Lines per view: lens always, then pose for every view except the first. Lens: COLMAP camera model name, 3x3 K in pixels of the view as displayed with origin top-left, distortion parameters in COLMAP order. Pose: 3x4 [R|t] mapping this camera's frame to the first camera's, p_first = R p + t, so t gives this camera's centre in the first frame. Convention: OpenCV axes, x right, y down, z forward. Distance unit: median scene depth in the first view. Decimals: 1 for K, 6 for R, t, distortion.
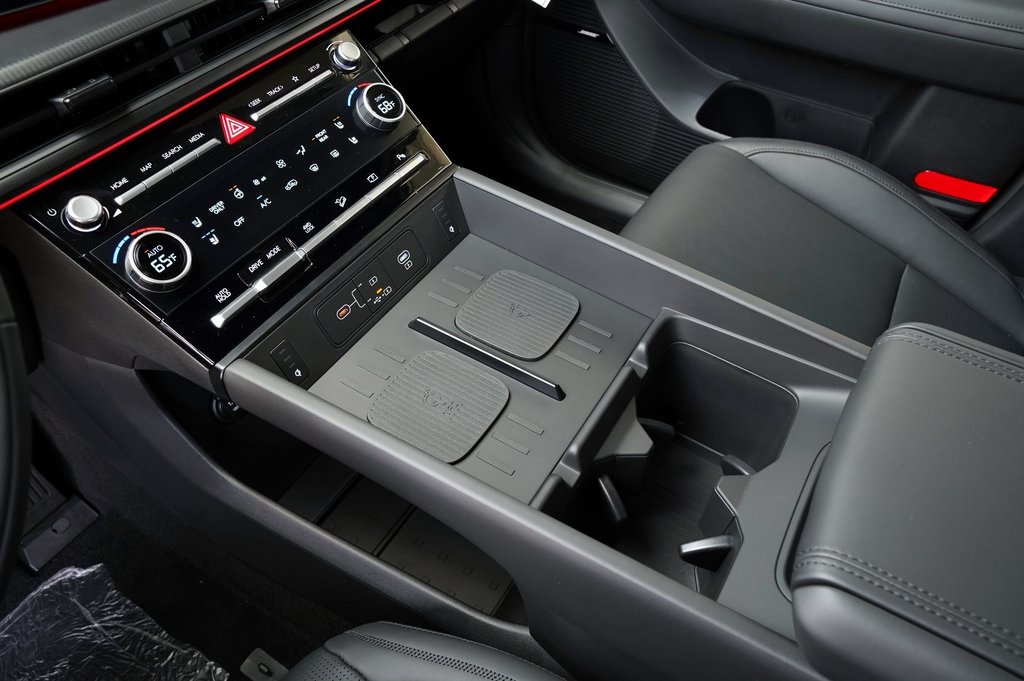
lens RADIAL K [[719.6, 0, 519.7], [0, 719.6, 332.3], [0, 0, 1]] dist [-0.086973, 0.041161]
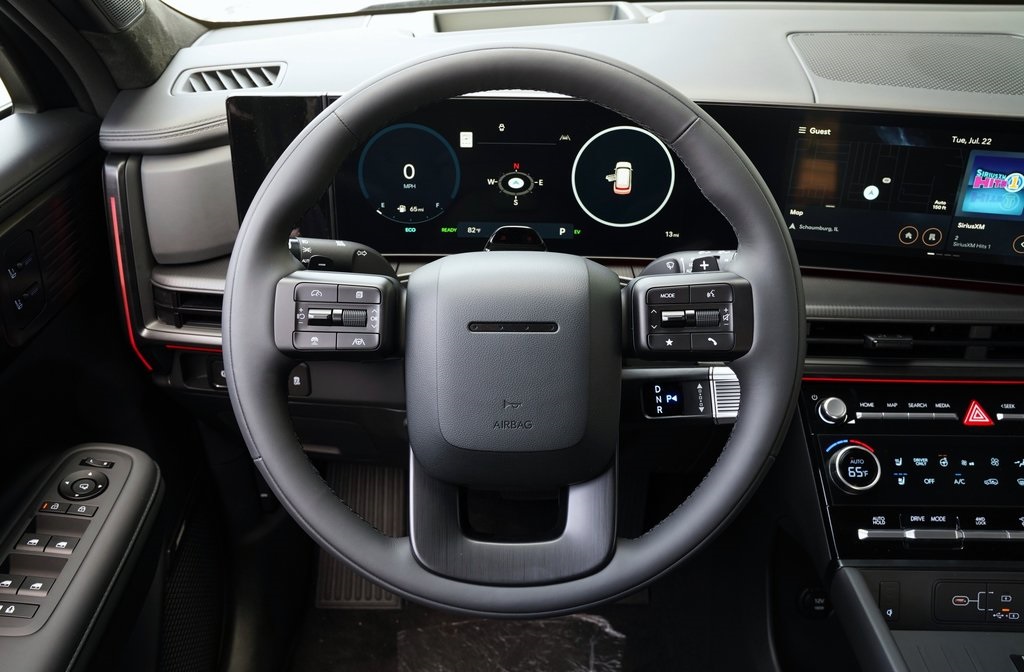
lens RADIAL K [[928.5, 0, 515.2], [0, 928.5, 336.5], [0, 0, 1]] dist [0.038698, 0.000000]
pose [[0.546164, 0.459721, -0.700258, 0.205066], [-0.629987, 0.776389, 0.018345, 0.061878], [0.552106, 0.431134, 0.713654, -0.585312]]
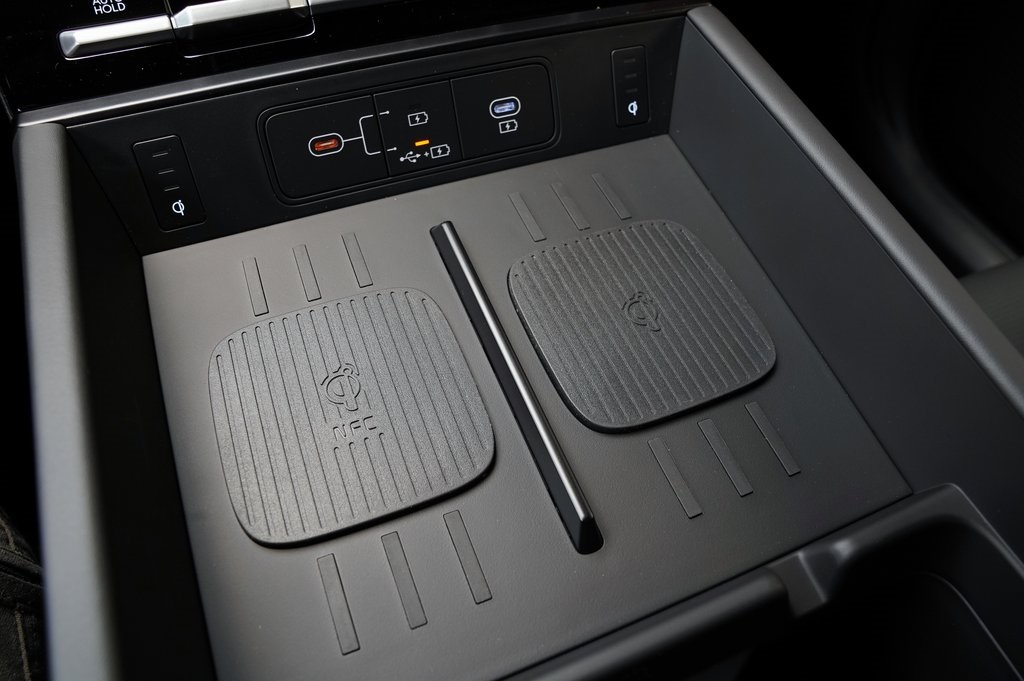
lens RADIAL K [[719.6, 0, 515.5], [0, 719.6, 345.2], [0, 0, 1]] dist [-0.086973, 0.041161]
pose [[0.810717, 0.501095, -0.302726, 0.087242], [-0.466304, 0.865358, 0.183619, -0.061349], [0.353977, -0.007701, 0.935222, 0.587461]]
